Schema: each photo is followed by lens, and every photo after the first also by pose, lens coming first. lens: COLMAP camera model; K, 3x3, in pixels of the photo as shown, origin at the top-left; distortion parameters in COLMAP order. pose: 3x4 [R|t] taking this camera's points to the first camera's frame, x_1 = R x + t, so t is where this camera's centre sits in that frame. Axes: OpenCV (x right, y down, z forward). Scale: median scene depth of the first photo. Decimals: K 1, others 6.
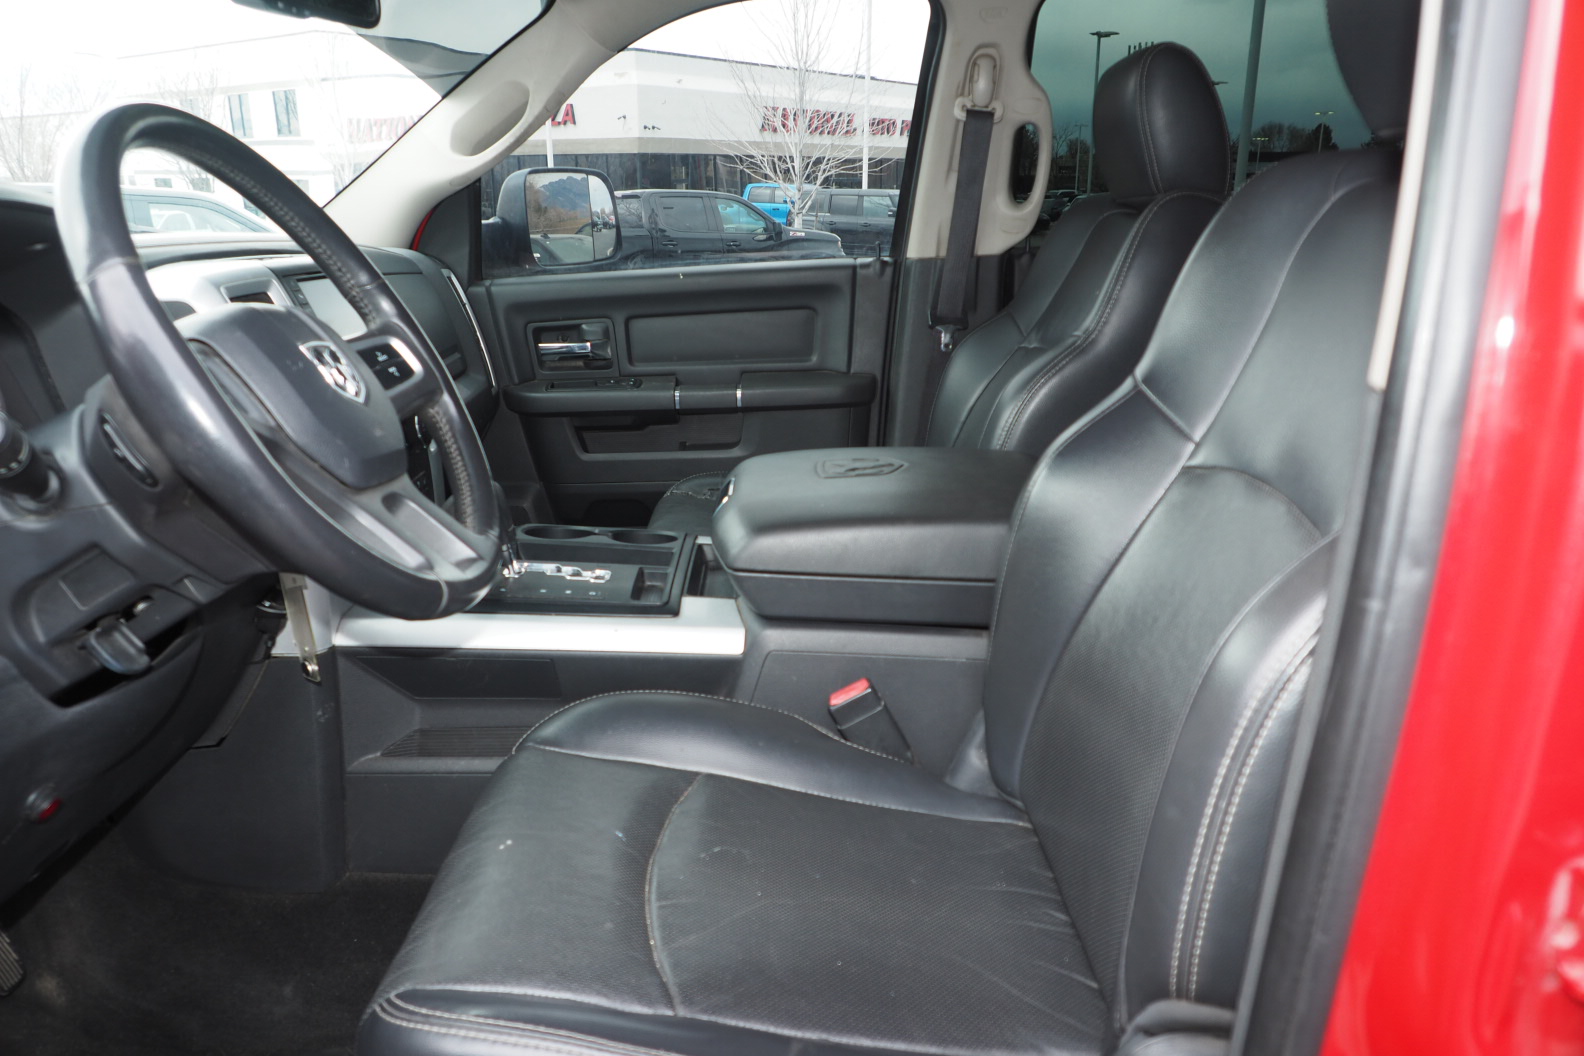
lens RADIAL K [[1134.7, 0, 801.8], [0, 1134.7, 530.9], [0, 0, 1]] dist [-0.021002, 0.006896]
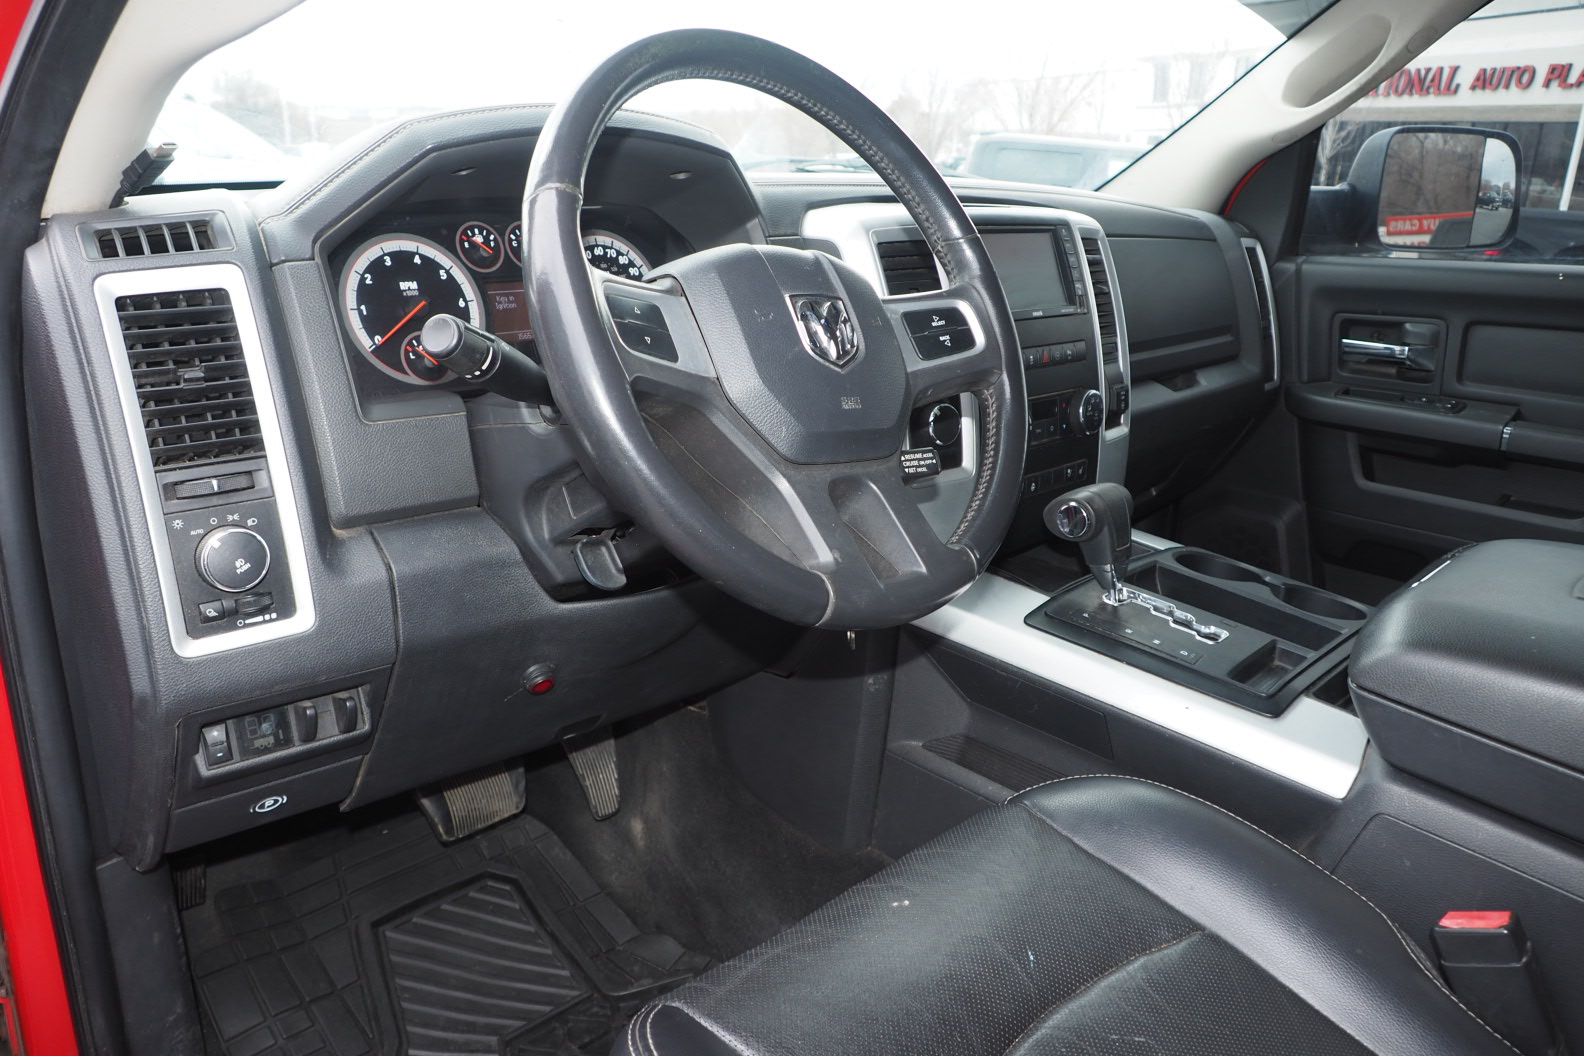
lens RADIAL K [[1154.2, 0, 786.6], [0, 1154.2, 534.1], [0, 0, 1]] dist [-0.027504, -0.002661]
pose [[0.689800, 0.250529, -0.679273, 0.099914], [-0.232227, 0.965211, 0.120163, -0.038268], [0.685746, 0.074857, 0.723981, 0.144534]]
